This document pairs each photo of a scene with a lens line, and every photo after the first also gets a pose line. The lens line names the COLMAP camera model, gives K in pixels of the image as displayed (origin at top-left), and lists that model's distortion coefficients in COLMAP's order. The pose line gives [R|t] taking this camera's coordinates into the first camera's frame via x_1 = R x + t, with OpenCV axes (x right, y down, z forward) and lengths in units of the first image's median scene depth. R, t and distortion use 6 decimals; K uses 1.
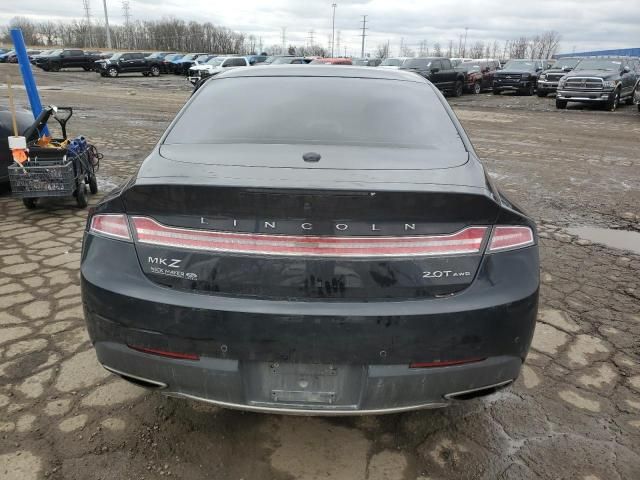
lens RADIAL K [[501.7, 0, 319.5], [0, 501.7, 243.0], [0, 0, 1]] dist [0.016256, 0.004864]
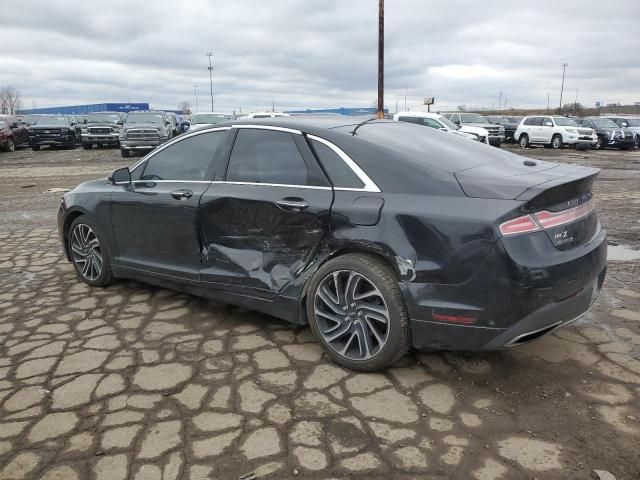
lens RADIAL K [[501.7, 0, 320.1], [0, 501.7, 237.7], [0, 0, 1]] dist [0.016256, 0.004864]
pose [[0.573158, -0.212920, 0.791299, -0.161266], [0.297847, 0.953737, 0.040889, -0.019679], [-0.763398, 0.212250, 0.610060, 0.051830]]
